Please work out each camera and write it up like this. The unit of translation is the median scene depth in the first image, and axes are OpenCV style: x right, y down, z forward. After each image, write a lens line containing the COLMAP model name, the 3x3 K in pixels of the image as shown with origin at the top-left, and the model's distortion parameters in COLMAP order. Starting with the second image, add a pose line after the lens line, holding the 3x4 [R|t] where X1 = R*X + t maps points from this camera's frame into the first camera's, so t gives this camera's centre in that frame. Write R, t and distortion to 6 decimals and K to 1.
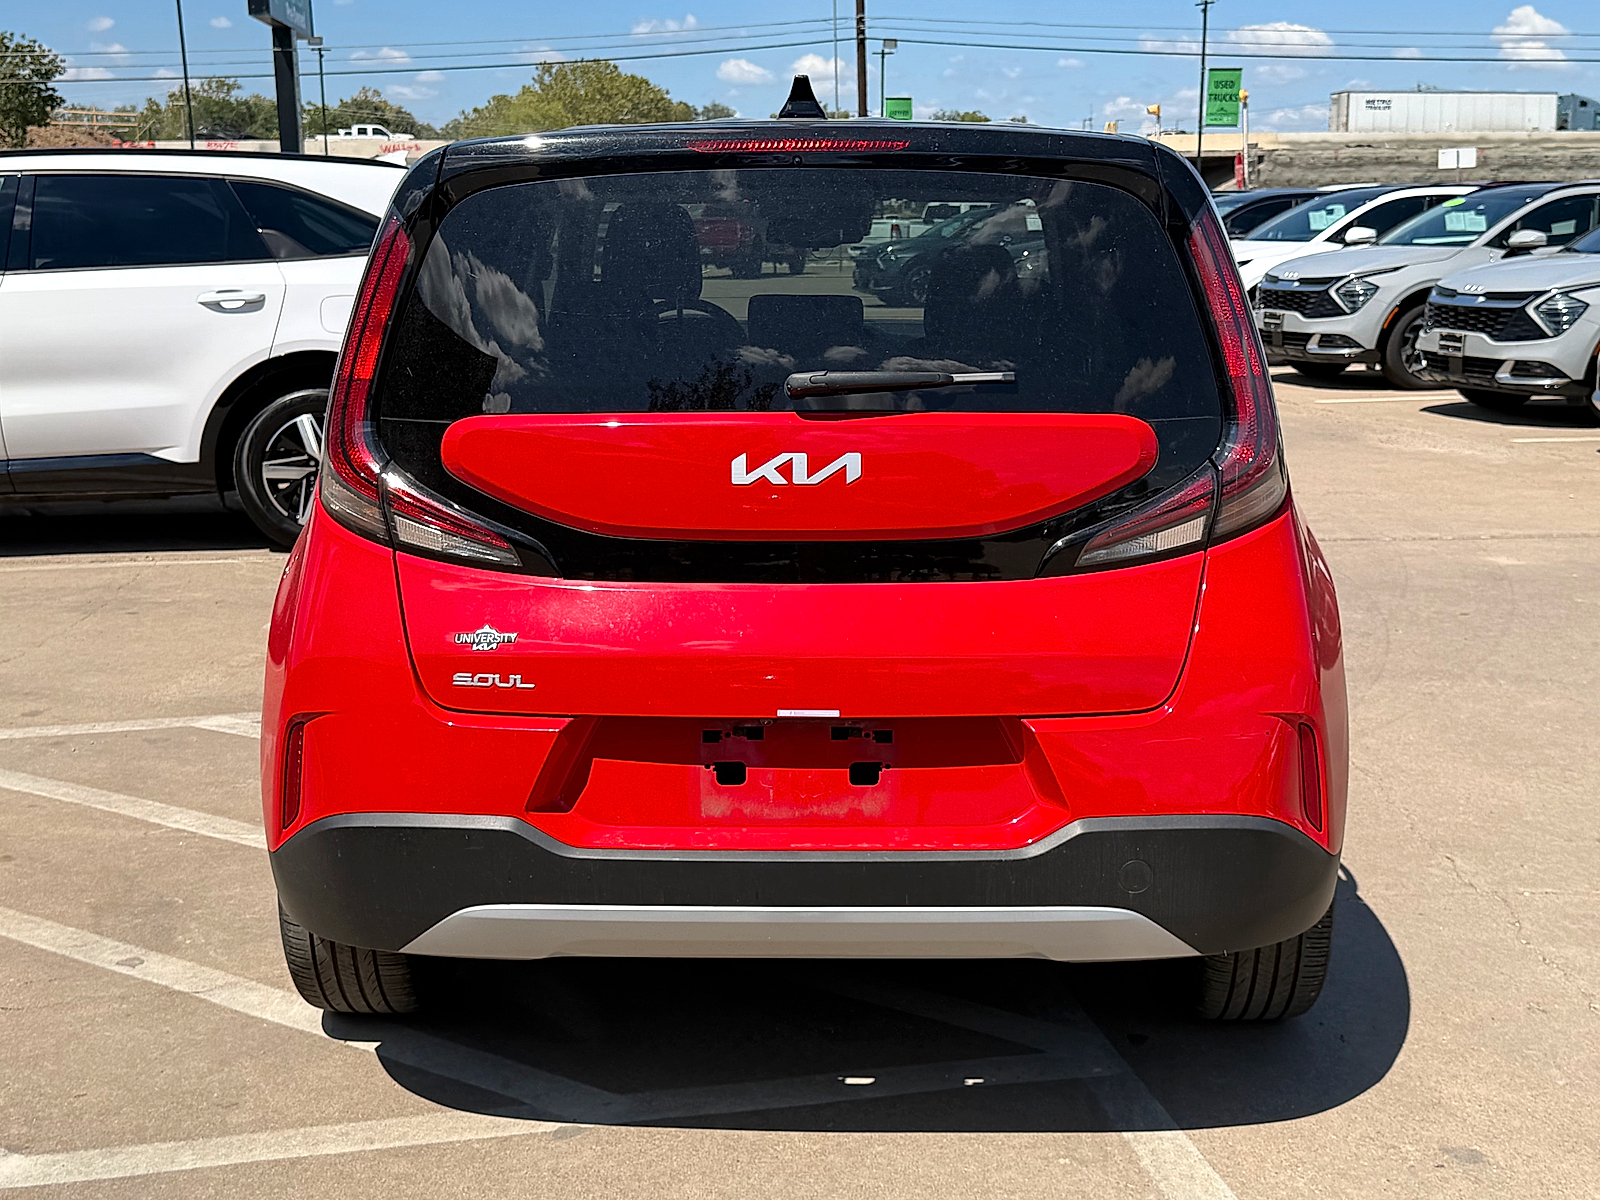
lens RADIAL K [[2189.6, 0, 800.0], [0, 2189.6, 600.0], [0, 0, 1]] dist [0.182746, -0.436583]
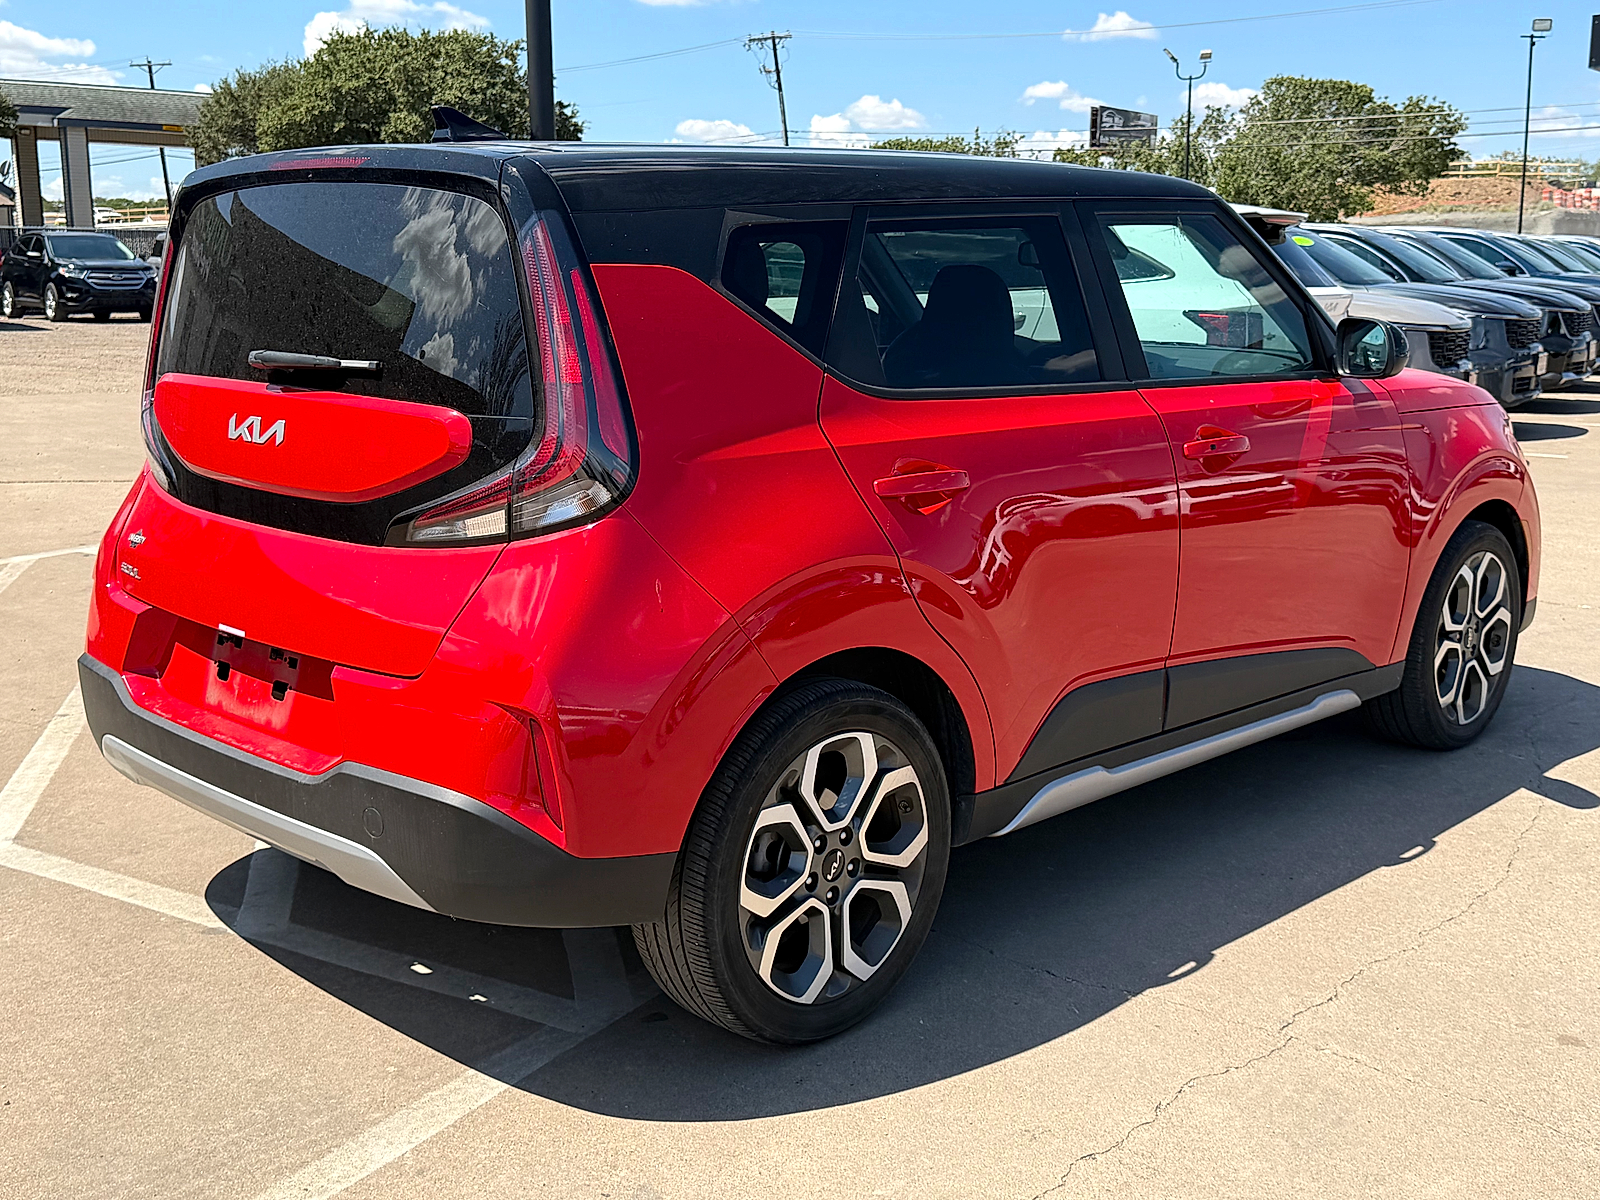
lens RADIAL K [[1924.2, 0, 800.0], [0, 1924.2, 600.0], [0, 0, 1]] dist [0.032162, -0.006599]
pose [[0.694231, 0.143826, -0.705235, 0.874898], [-0.141408, 0.987990, 0.062290, -0.068209], [0.705724, 0.056482, 0.706232, 0.416792]]
